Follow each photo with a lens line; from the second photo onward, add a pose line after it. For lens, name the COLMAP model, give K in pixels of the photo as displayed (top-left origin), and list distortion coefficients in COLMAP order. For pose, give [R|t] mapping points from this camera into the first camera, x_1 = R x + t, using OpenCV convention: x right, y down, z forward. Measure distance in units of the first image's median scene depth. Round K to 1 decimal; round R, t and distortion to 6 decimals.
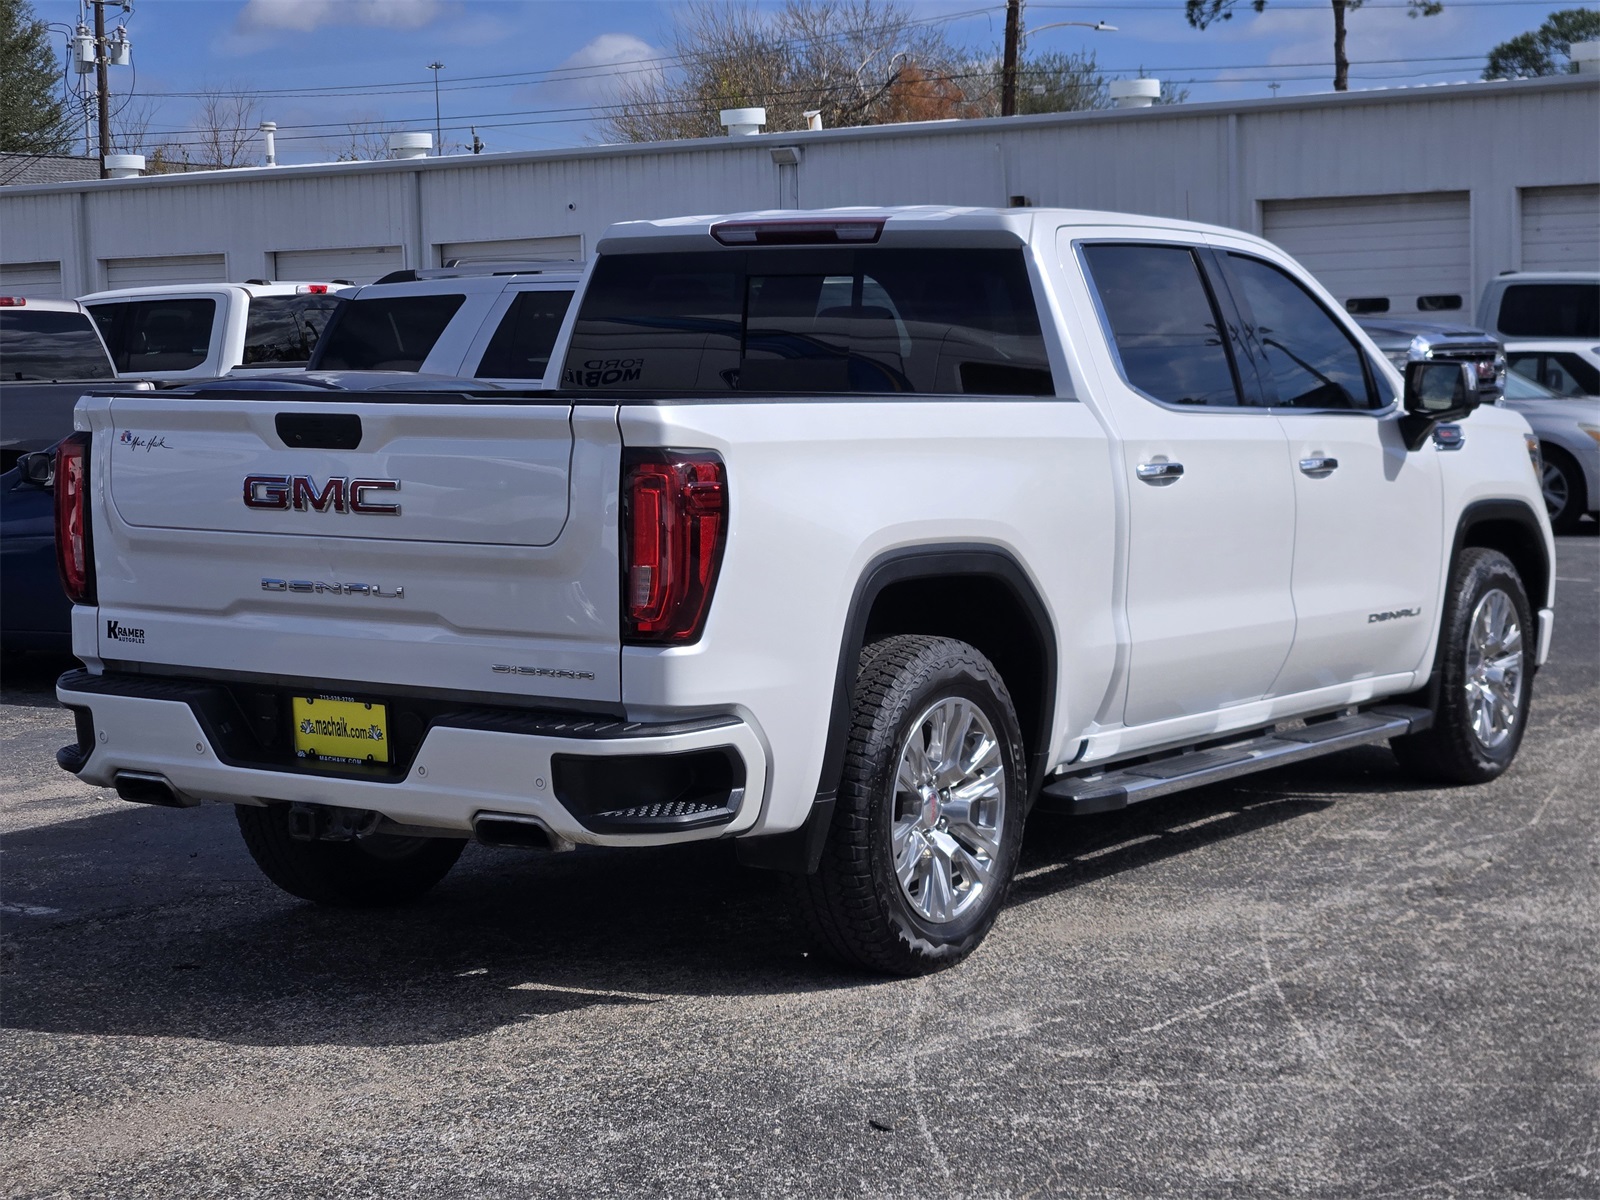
lens RADIAL K [[2844.5, 0, 798.9], [0, 2844.5, 607.6], [0, 0, 1]] dist [0.011698, 0.000000]
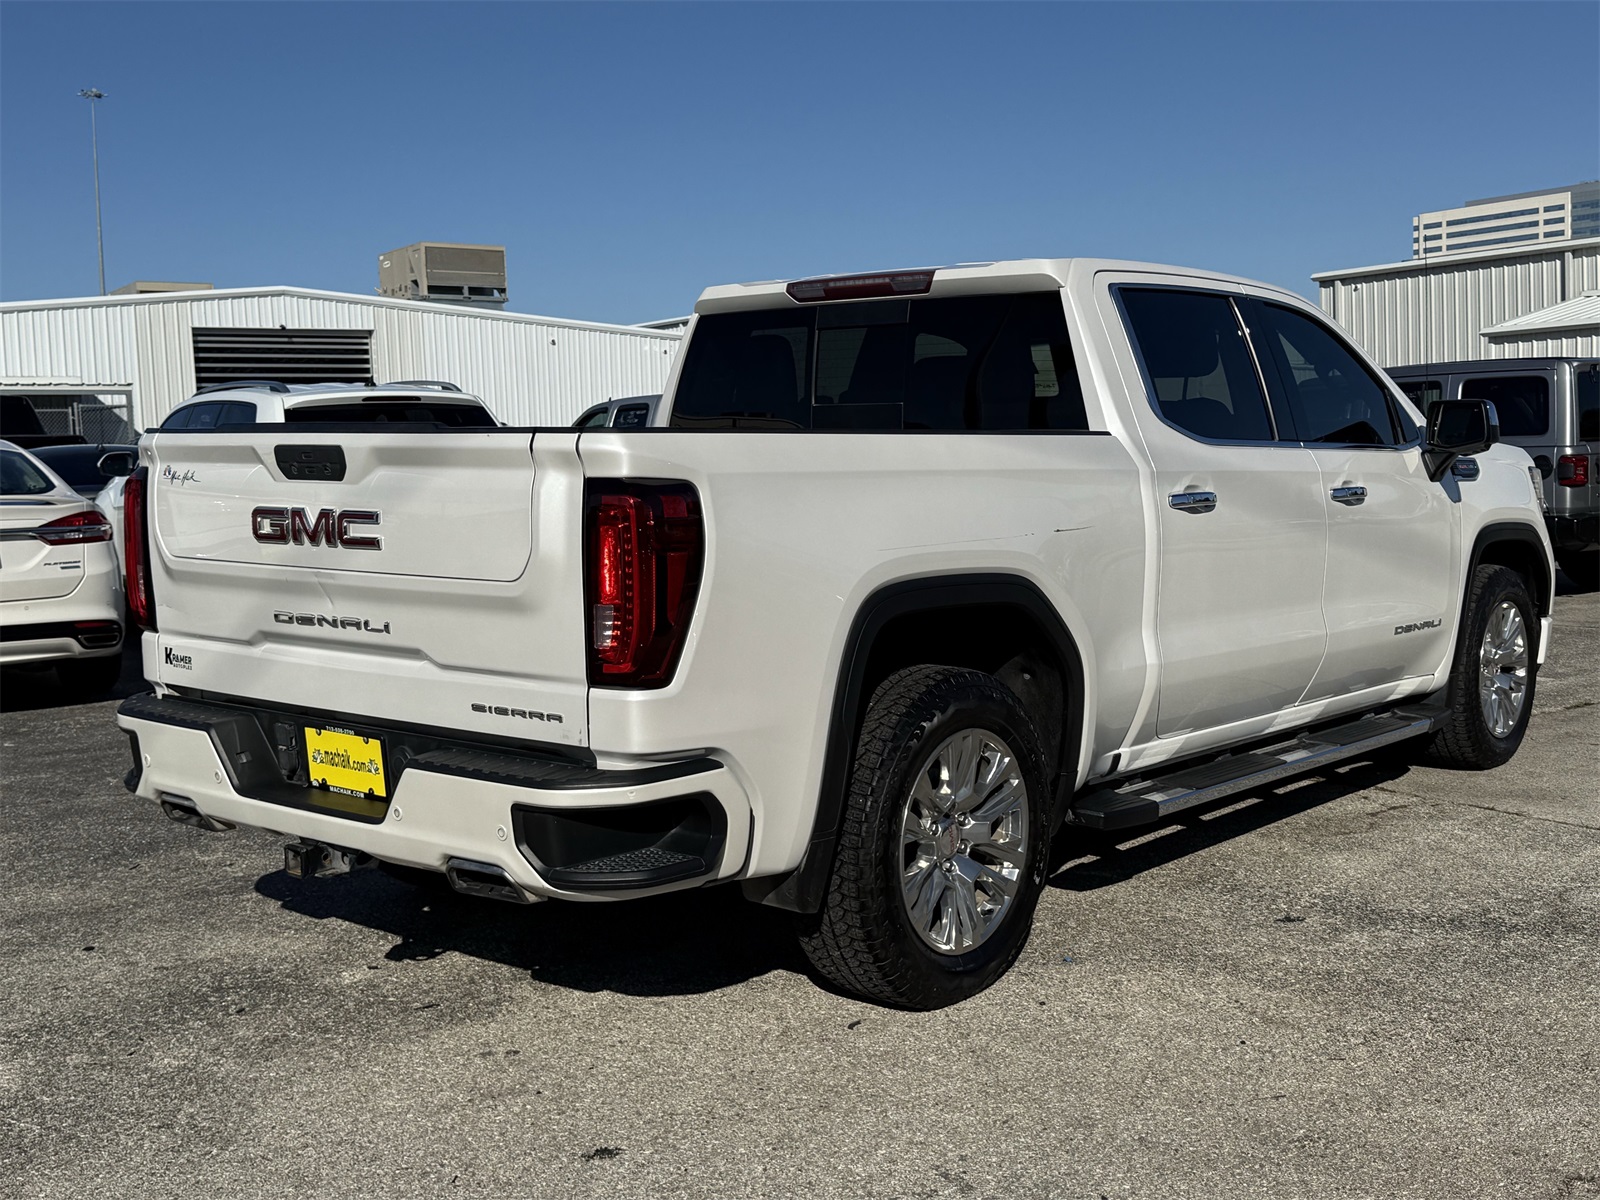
lens RADIAL K [[1665.3, 0, 839.4], [0, 1665.3, 589.4], [0, 0, 1]] dist [0.138906, 0.000000]
pose [[0.993949, 0.000087, -0.109847, 0.076621], [0.000147, 0.999998, 0.002122, -0.019008], [0.109847, -0.002125, 0.993946, 0.429248]]
